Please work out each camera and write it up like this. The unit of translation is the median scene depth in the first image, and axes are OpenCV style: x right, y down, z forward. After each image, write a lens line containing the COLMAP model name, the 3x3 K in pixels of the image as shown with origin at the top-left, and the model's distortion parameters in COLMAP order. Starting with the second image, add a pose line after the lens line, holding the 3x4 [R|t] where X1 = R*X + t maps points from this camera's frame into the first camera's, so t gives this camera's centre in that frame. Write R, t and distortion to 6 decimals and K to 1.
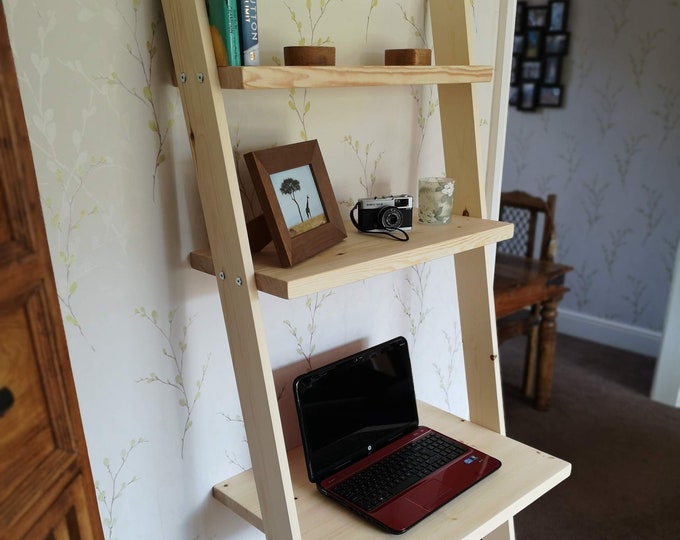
lens RADIAL K [[709.0, 0, 339.9], [0, 709.0, 376.8], [0, 0, 1]] dist [0.052586, -0.034971]
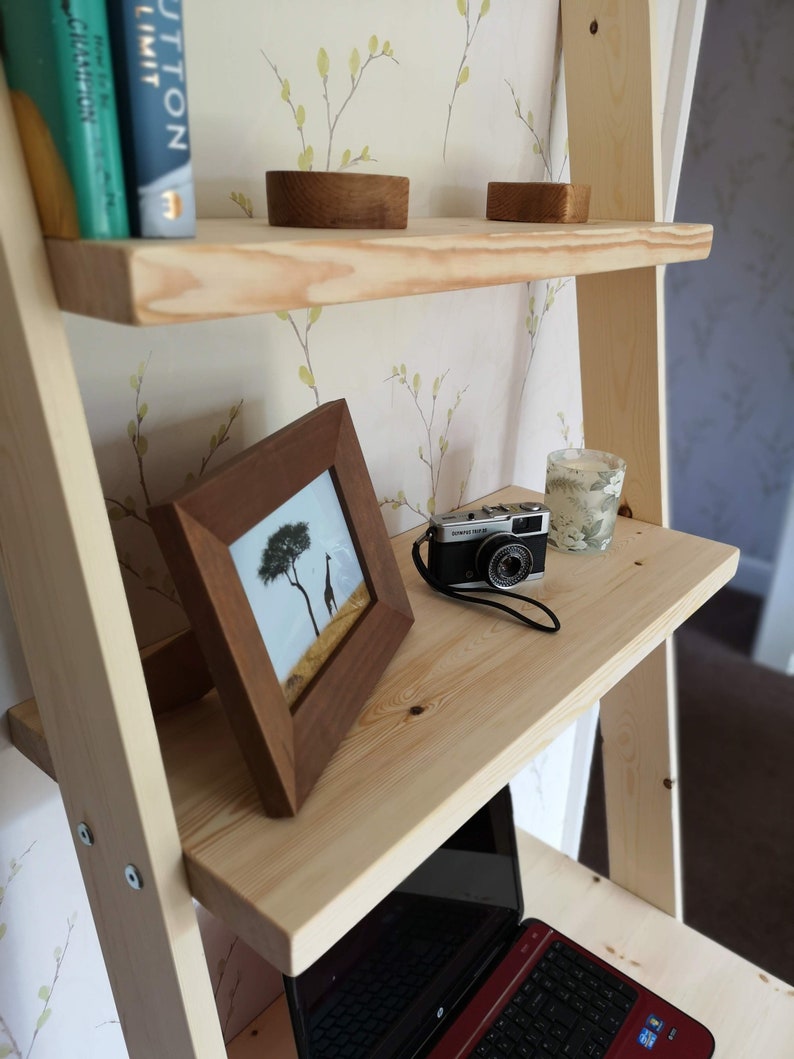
lens RADIAL K [[826.9, 0, 397.0], [0, 826.9, 529.5], [0, 0, 1]] dist [0.032578, 0.002672]
pose [[0.993058, -0.007283, 0.117397, -0.060804], [0.008505, 0.999915, -0.009910, -0.265128], [-0.117315, 0.010839, 0.993036, 0.556461]]
